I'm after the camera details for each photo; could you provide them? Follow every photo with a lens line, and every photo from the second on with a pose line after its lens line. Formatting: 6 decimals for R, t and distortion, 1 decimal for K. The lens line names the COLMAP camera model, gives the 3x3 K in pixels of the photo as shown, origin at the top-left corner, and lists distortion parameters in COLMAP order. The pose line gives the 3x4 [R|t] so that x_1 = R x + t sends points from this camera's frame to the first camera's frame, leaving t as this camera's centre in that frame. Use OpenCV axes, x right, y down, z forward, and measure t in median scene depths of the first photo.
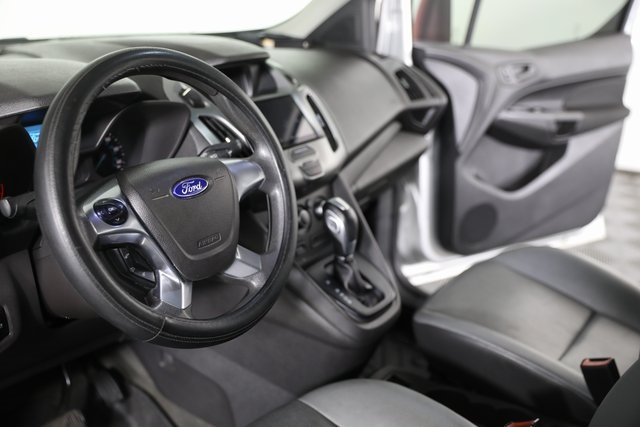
lens RADIAL K [[660.0, 0, 317.7], [0, 660.0, 212.8], [0, 0, 1]] dist [0.012785, 0.000000]
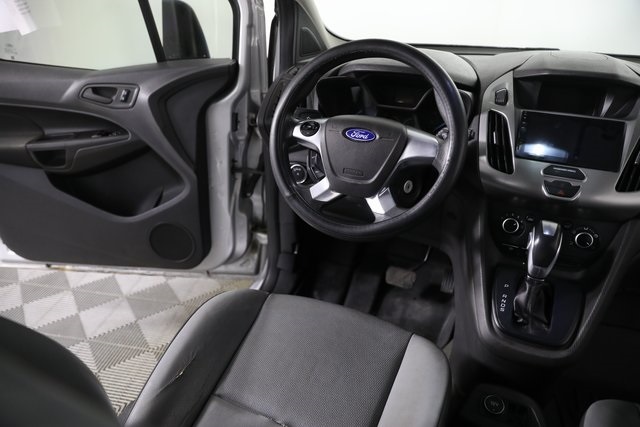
lens RADIAL K [[426.9, 0, 318.2], [0, 426.9, 213.4], [0, 0, 1]] dist [-0.083669, 0.038671]
pose [[0.206810, 0.430468, -0.878594, 0.466037], [-0.339784, 0.873714, 0.348096, -0.122663], [0.917484, 0.226542, 0.326959, 0.424755]]
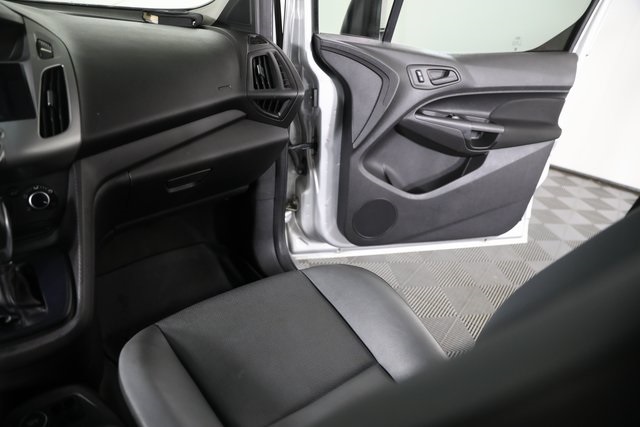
lens RADIAL K [[426.9, 0, 316.5], [0, 426.9, 214.8], [0, 0, 1]] dist [-0.083669, 0.038671]
pose [[0.964280, 0.175260, -0.198613, 0.489304], [-0.148555, 0.978612, 0.142300, -0.121011], [0.219305, -0.107712, 0.969693, 0.547421]]
